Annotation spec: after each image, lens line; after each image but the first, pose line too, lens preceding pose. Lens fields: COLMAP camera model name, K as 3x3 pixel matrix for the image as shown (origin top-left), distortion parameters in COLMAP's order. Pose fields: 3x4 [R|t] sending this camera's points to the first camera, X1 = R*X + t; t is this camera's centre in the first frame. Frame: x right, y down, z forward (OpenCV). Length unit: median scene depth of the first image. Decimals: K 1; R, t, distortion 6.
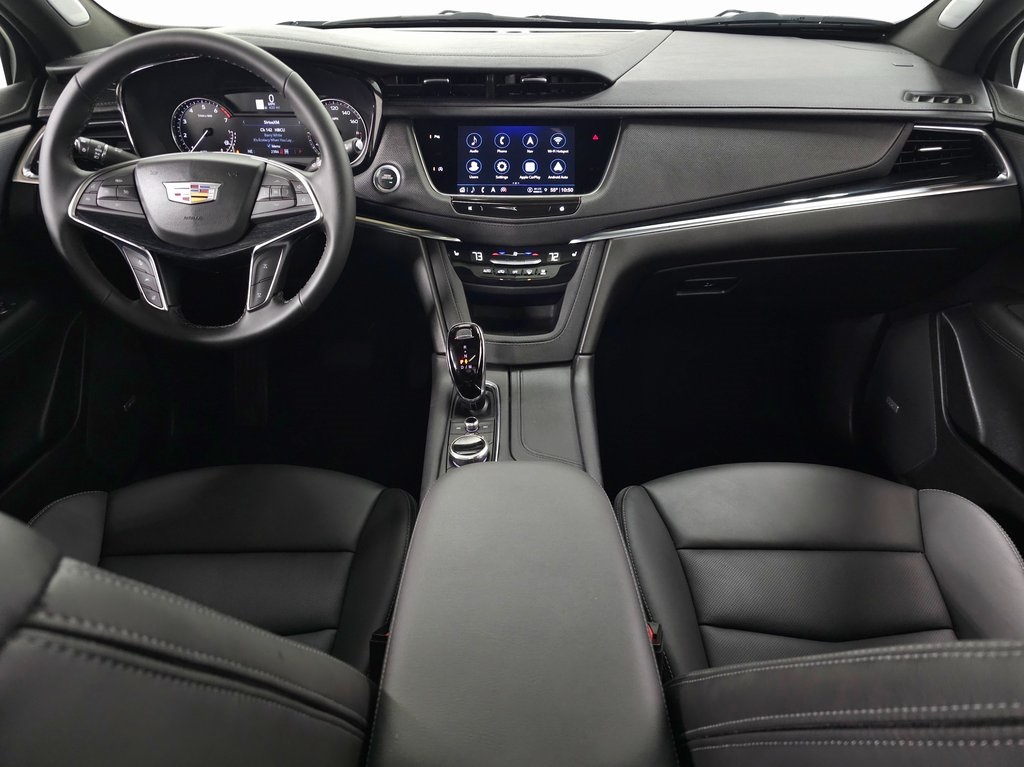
lens RADIAL K [[694.8, 0, 506.1], [0, 694.8, 383.3], [0, 0, 1]] dist [0.068699, -0.053318]
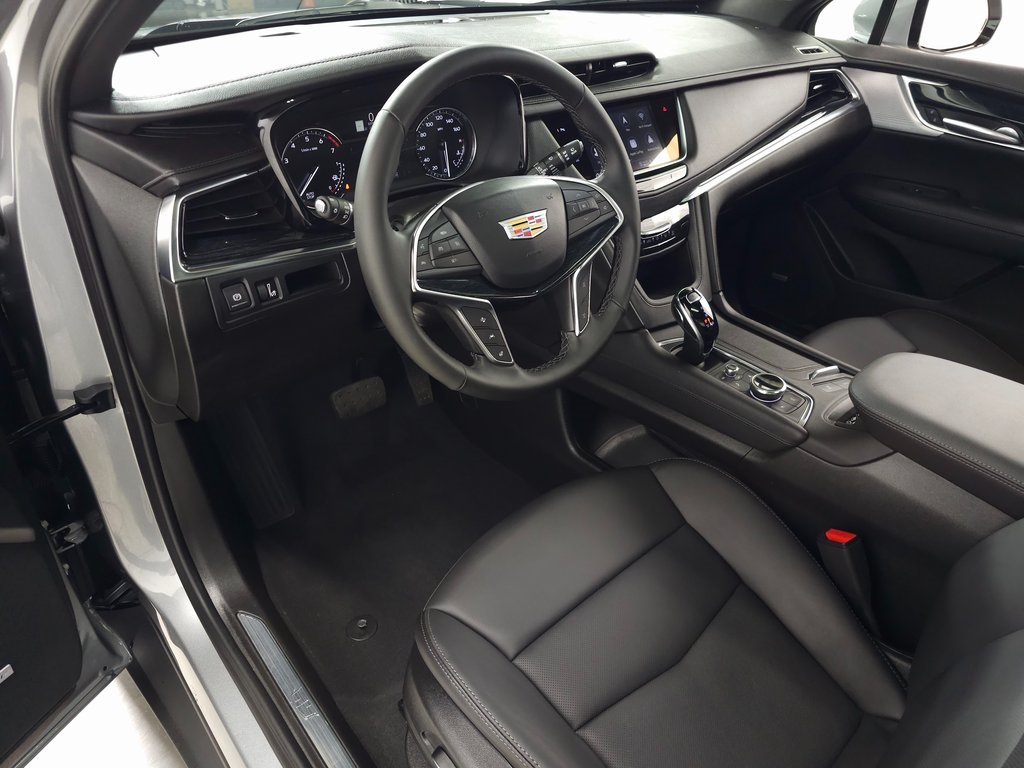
lens RADIAL K [[694.8, 0, 506.1], [0, 694.8, 383.8], [0, 0, 1]] dist [0.068699, -0.053318]
pose [[0.765074, -0.343546, 0.544645, -0.850071], [0.322012, 0.936562, 0.138418, -0.176350], [-0.557647, 0.069482, 0.827165, 0.234807]]
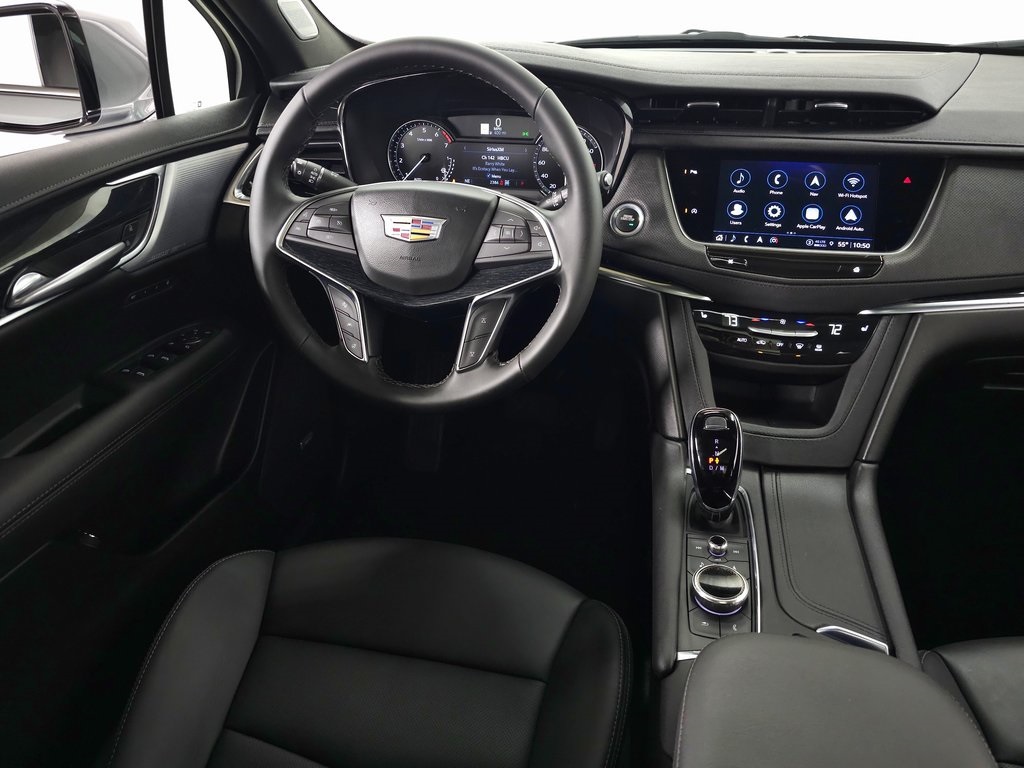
lens RADIAL K [[696.0, 0, 516.7], [0, 696.0, 378.3], [0, 0, 1]] dist [0.070726, -0.061020]
pose [[0.977243, 0.098813, -0.187702, -0.124150], [-0.107576, 0.993506, -0.037061, -0.062611], [0.182821, 0.056409, 0.981527, 0.178028]]
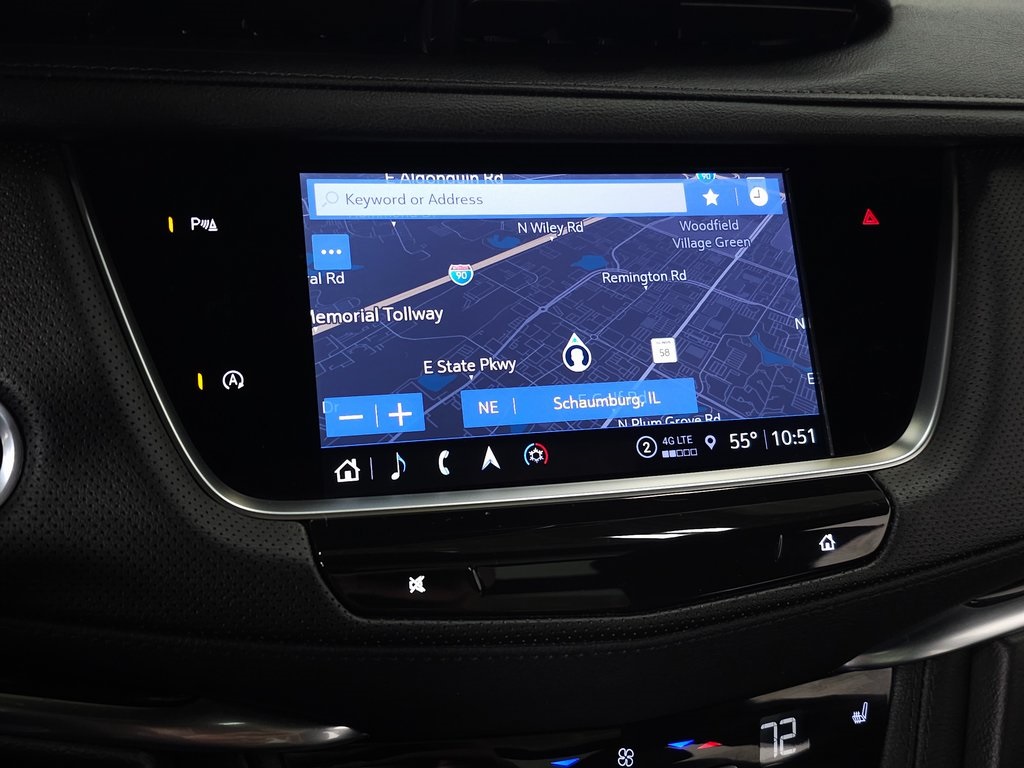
lens RADIAL K [[1134.7, 0, 512.0], [0, 1134.7, 384.0], [0, 0, 1]] dist [0.013915, -0.013999]
pose [[0.955180, -0.055239, 0.290826, -0.113350], [0.089102, 0.990525, -0.104505, -0.265987], [-0.282298, 0.125734, 0.951051, 0.670685]]
